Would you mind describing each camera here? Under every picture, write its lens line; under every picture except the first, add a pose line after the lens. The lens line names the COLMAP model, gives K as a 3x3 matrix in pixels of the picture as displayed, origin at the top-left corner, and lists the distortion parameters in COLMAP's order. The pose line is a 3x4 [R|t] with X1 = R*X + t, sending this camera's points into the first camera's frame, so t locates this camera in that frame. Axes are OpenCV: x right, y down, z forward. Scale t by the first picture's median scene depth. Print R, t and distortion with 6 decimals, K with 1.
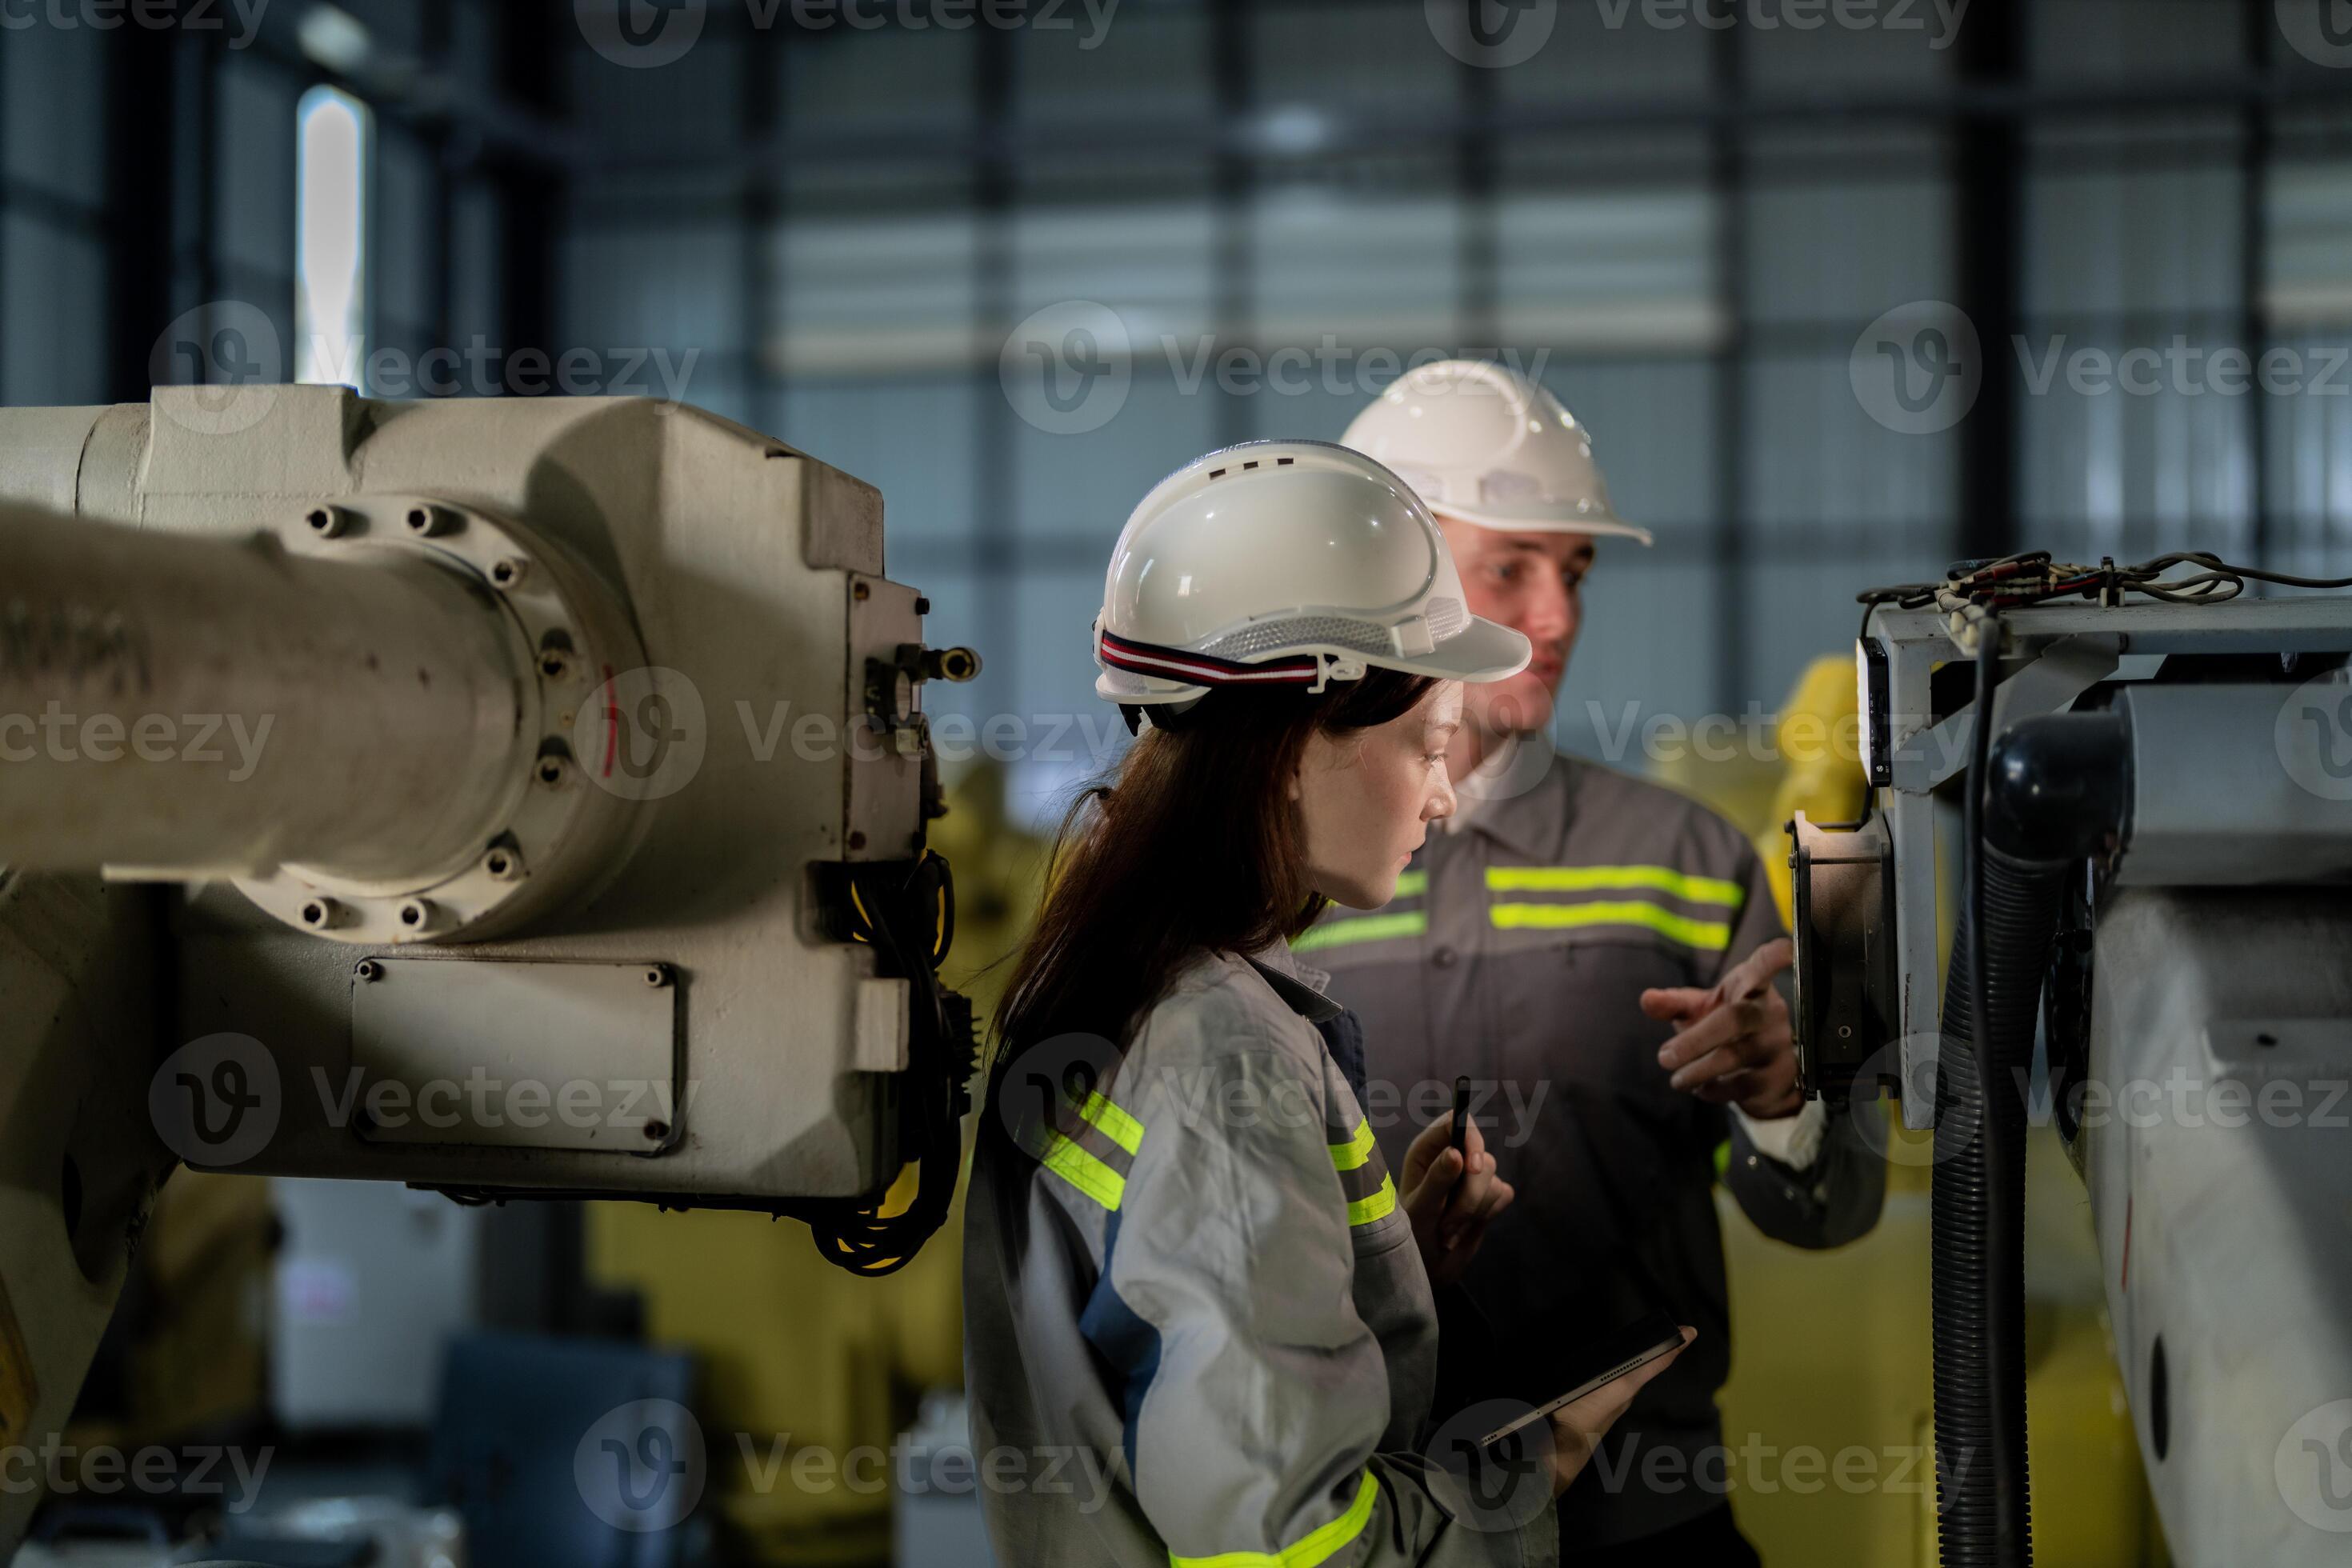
lens RADIAL K [[3472.6, 0, 1161.5], [0, 3472.6, 824.0], [0, 0, 1]] dist [0.006492, 0.000000]
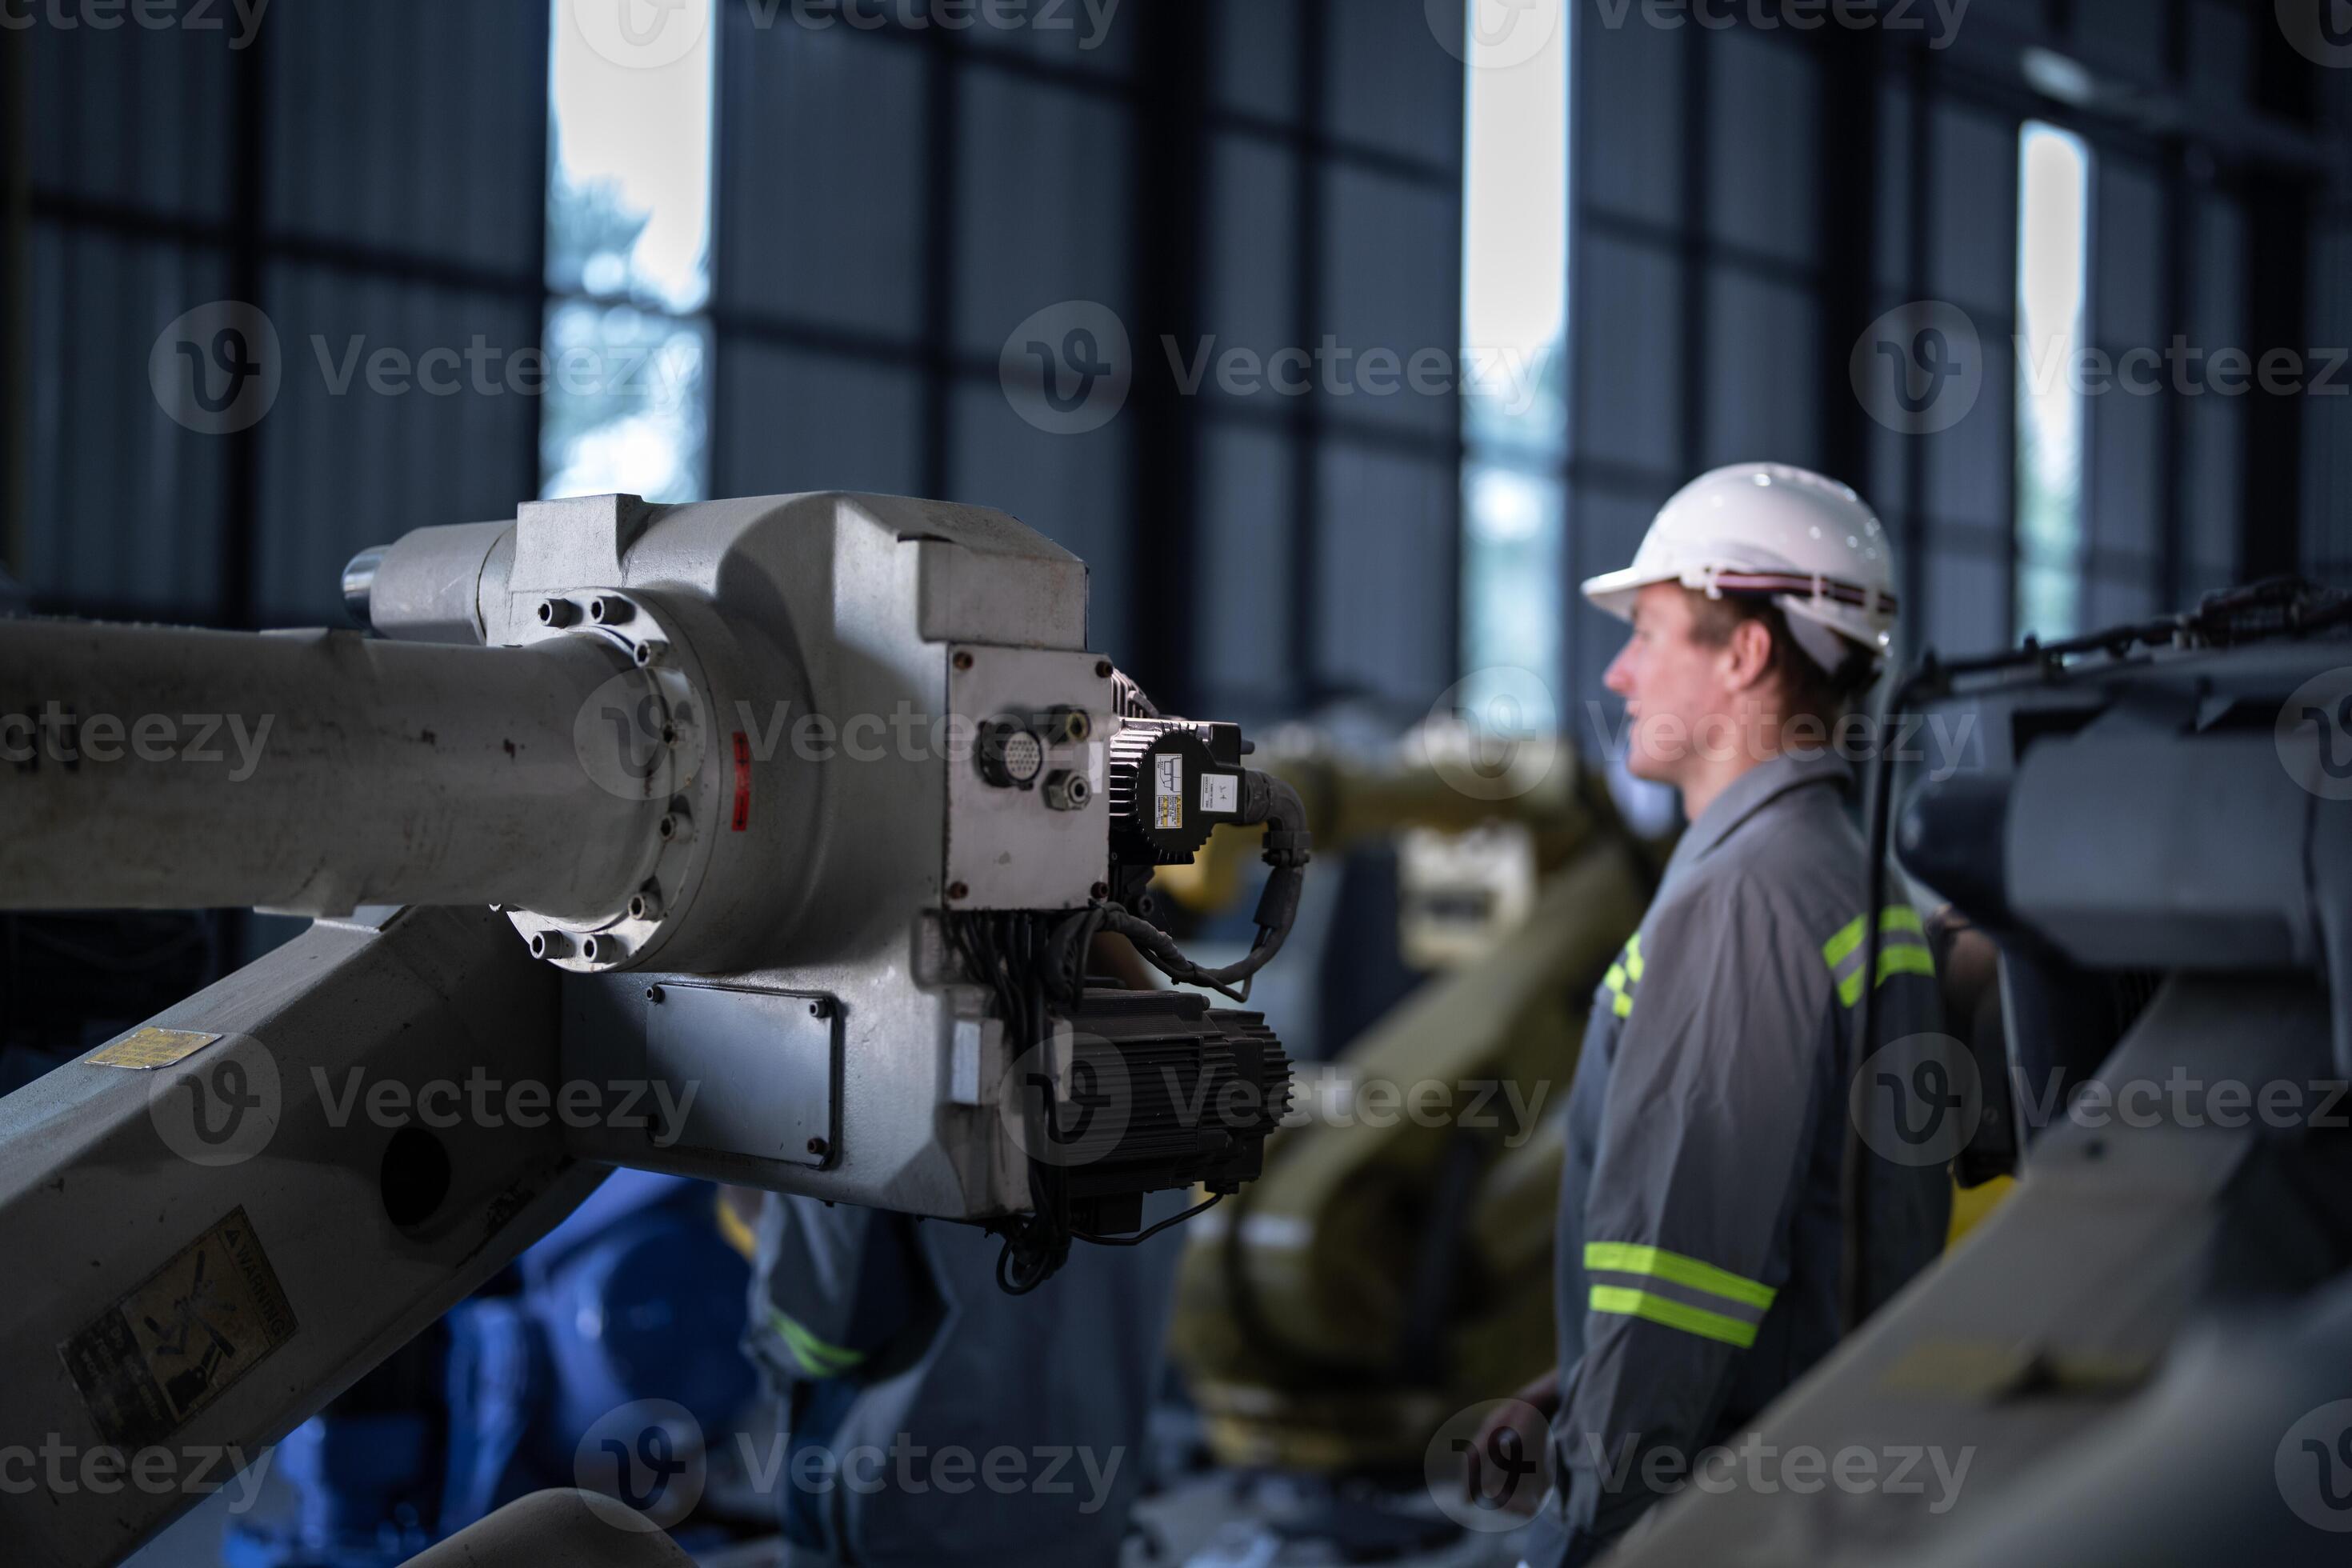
lens RADIAL K [[3472.6, 0, 1168.1], [0, 3472.6, 803.2], [0, 0, 1]] dist [0.006492, 0.000000]
pose [[0.823990, 0.002038, -0.566601, 0.579314], [-0.009099, 0.999912, -0.009636, -0.012419], [0.566532, 0.013095, 0.823936, 0.140041]]
